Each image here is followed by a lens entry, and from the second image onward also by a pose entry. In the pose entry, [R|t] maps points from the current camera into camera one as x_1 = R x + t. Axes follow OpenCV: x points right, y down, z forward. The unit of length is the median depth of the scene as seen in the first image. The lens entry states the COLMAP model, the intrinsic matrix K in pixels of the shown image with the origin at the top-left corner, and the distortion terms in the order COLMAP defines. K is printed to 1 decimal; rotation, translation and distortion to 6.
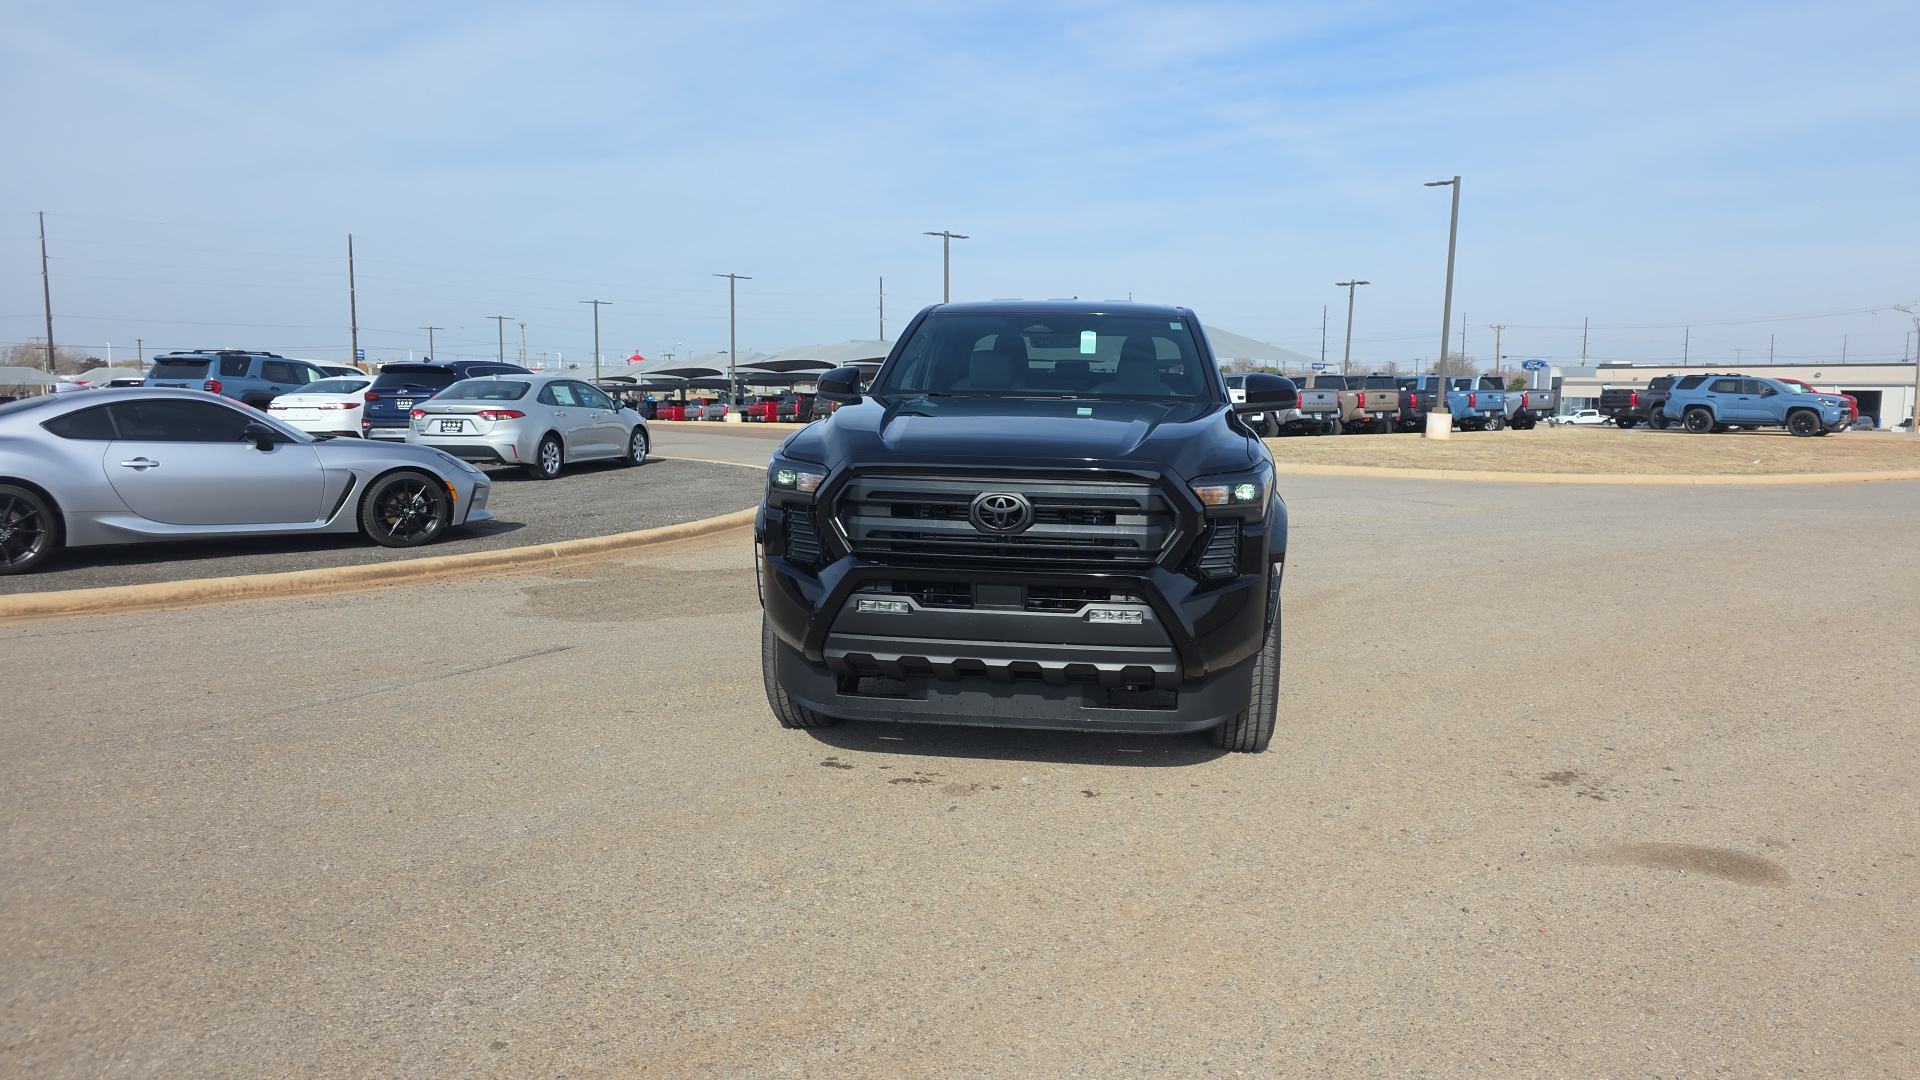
lens RADIAL K [[1312.7, 0, 1011.3], [0, 1312.7, 578.5], [0, 0, 1]] dist [0.034059, -0.014333]
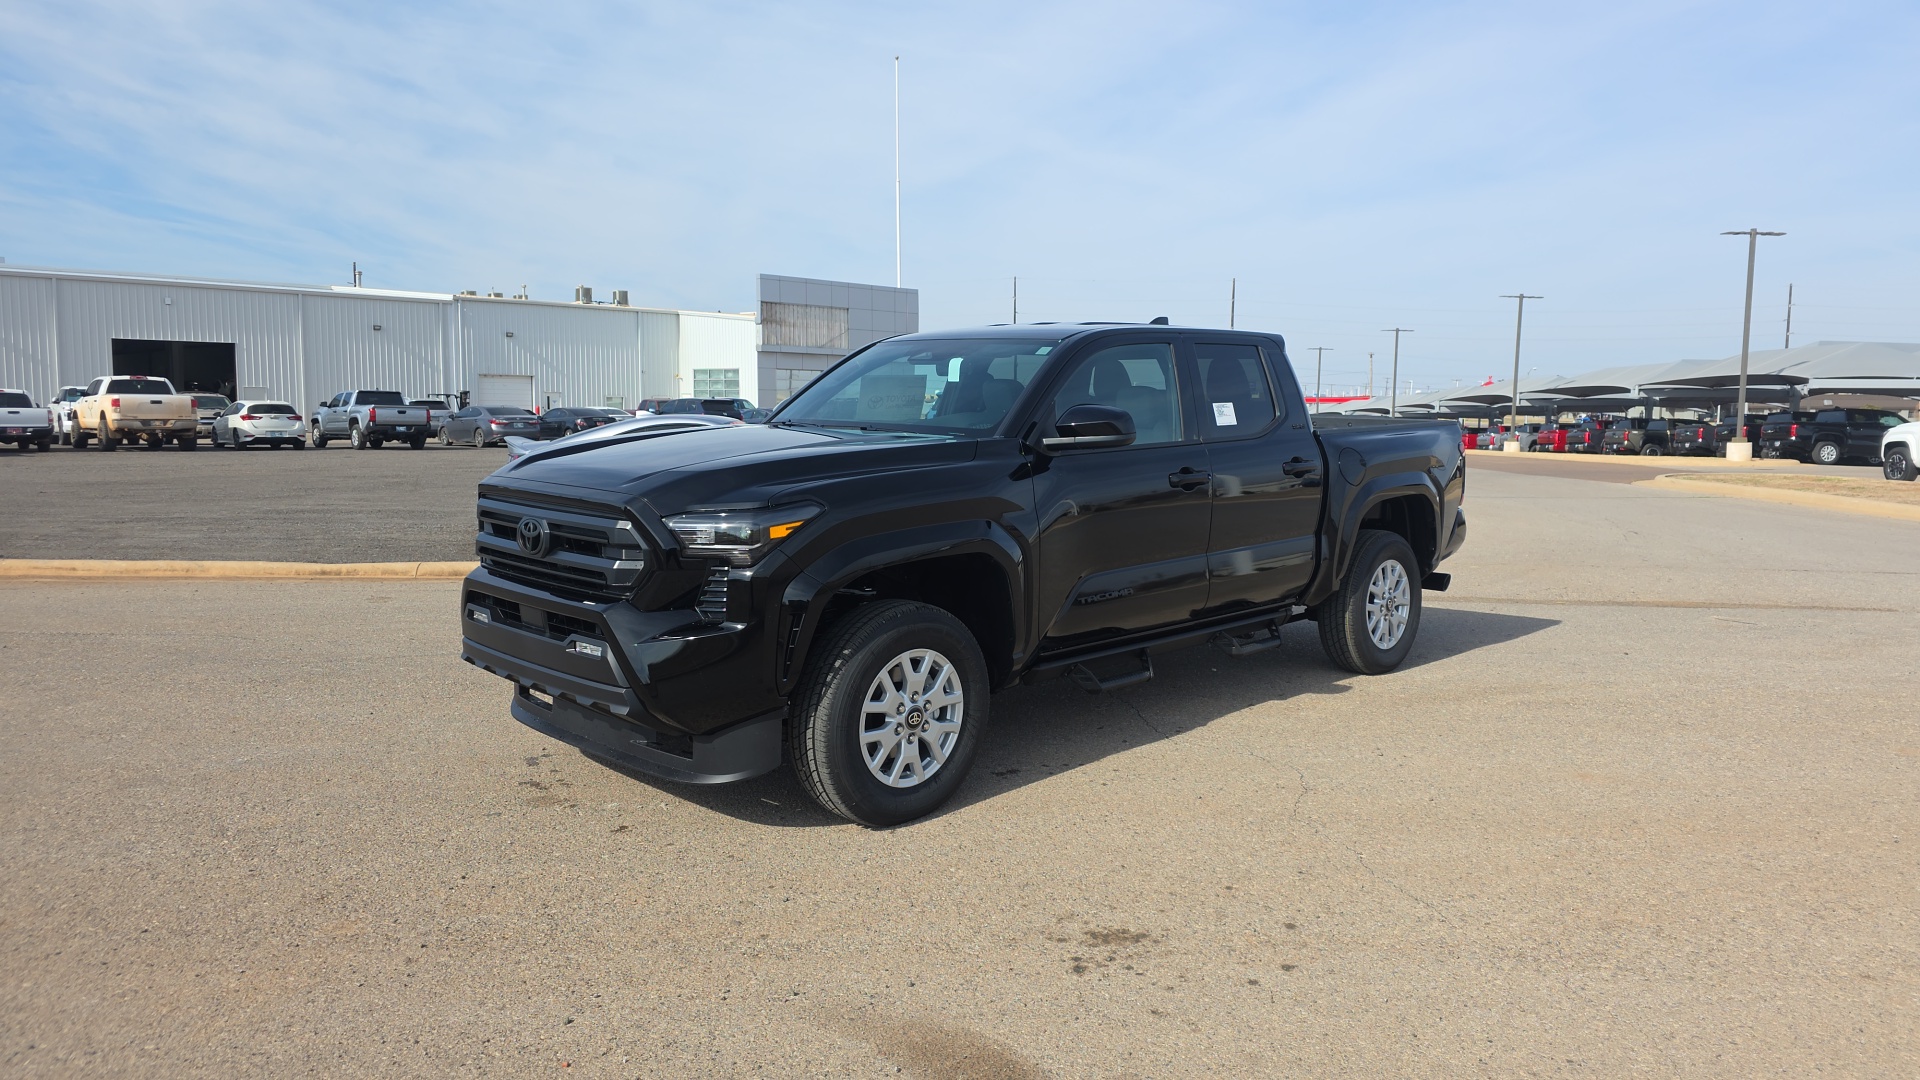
lens RADIAL K [[1312.7, 0, 960.8], [0, 1312.7, 536.4], [0, 0, 1]] dist [0.034059, -0.014333]
pose [[0.781886, 0.058669, -0.620654, 0.838772], [-0.090776, 0.995666, -0.020240, -0.055975], [0.616777, 0.072166, 0.783823, 0.359589]]
